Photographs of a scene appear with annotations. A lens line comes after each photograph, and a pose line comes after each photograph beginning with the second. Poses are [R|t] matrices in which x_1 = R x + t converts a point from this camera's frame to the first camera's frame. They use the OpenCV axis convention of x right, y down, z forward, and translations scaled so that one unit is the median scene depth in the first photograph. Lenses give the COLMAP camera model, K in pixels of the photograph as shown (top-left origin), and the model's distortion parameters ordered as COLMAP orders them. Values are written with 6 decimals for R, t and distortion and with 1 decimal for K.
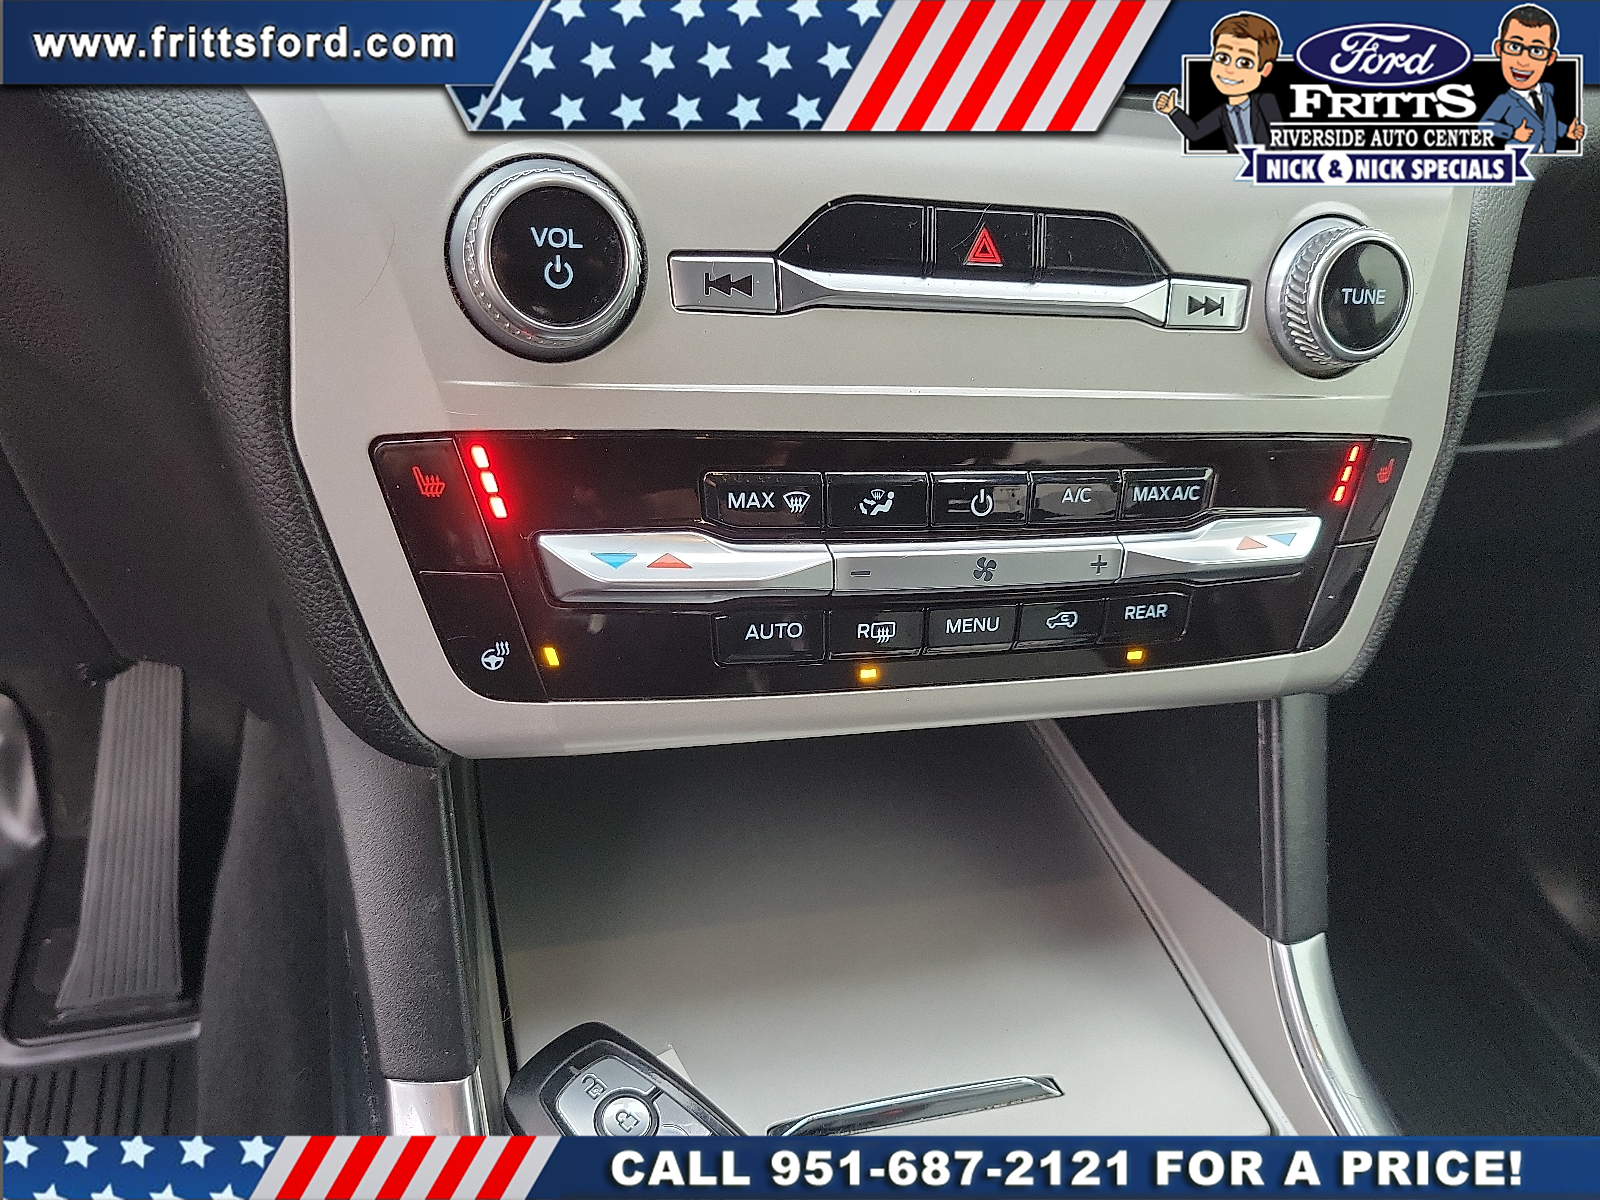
lens RADIAL K [[1243.8, 0, 798.6], [0, 1243.8, 634.5], [0, 0, 1]] dist [0.001080, -0.003992]
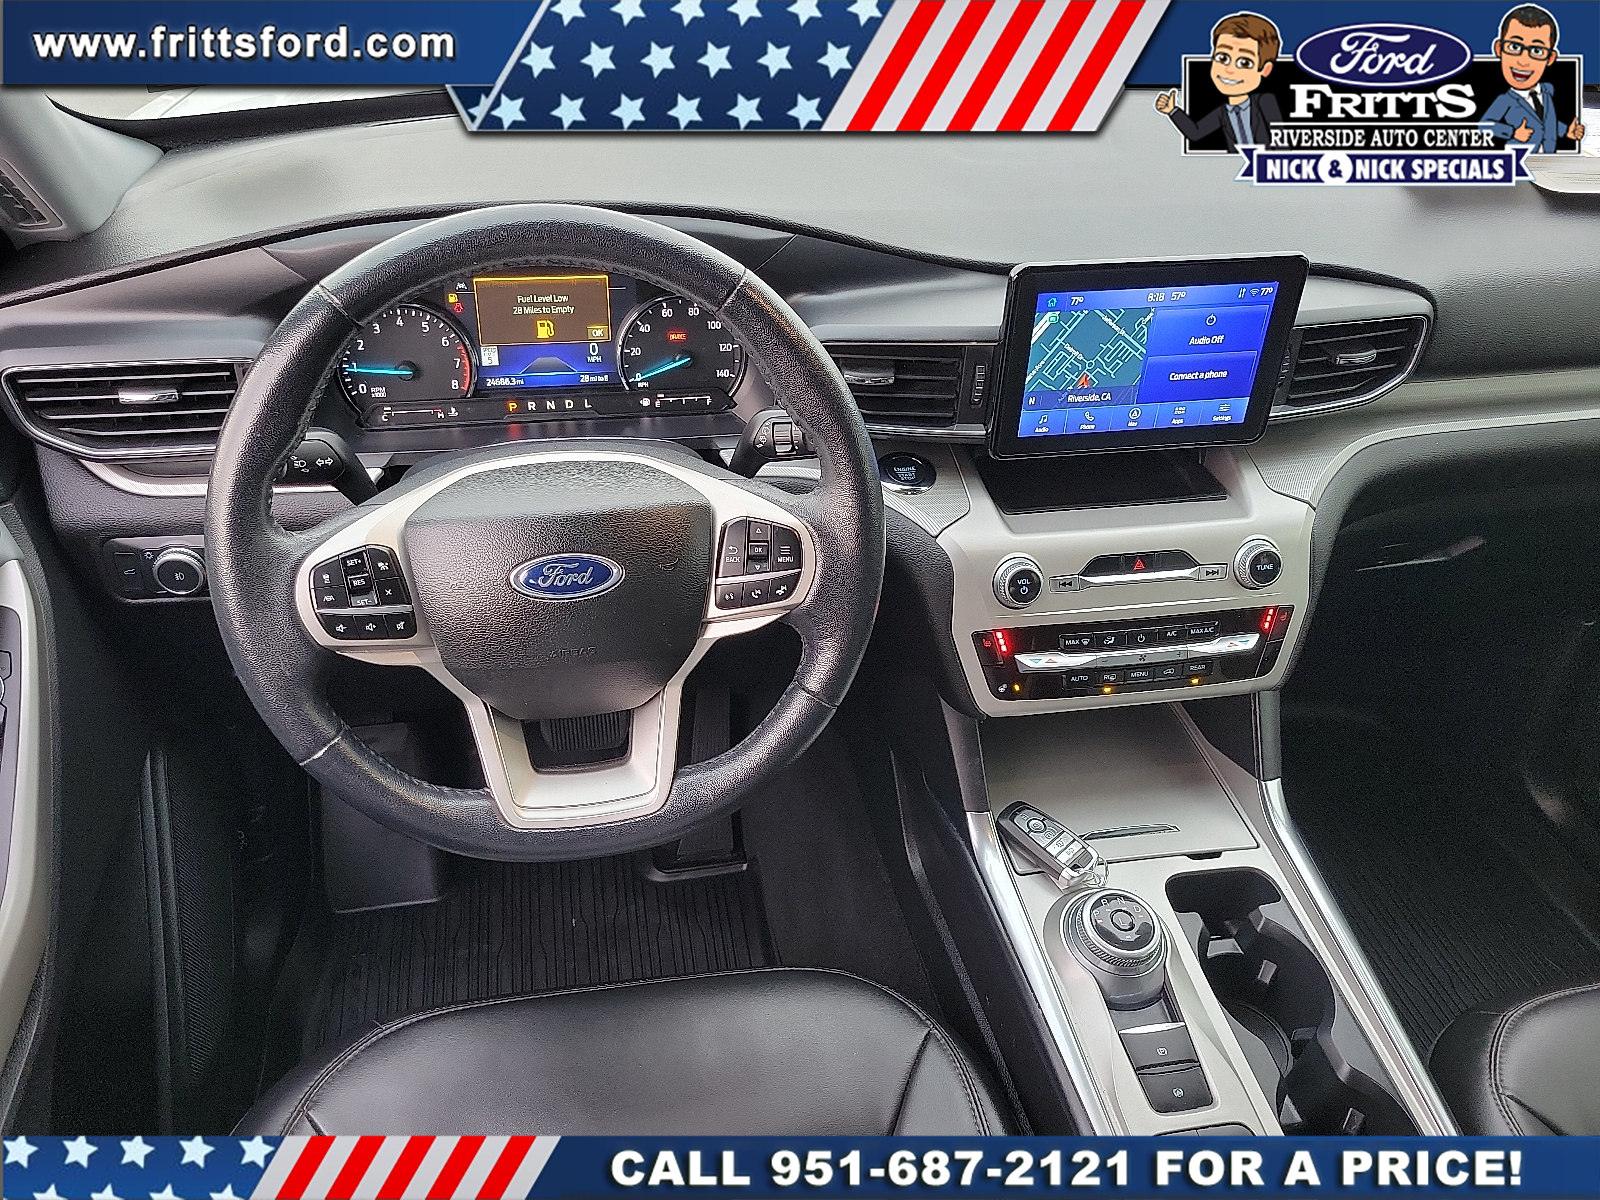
lens RADIAL K [[1201.4, 0, 793.6], [0, 1201.4, 620.8], [0, 0, 1]] dist [0.066372, -0.003856]
pose [[0.987588, -0.031418, -0.153890, -0.275878], [0.032251, 0.999476, 0.002920, -0.193050], [0.153718, -0.007847, 0.988084, -2.365609]]
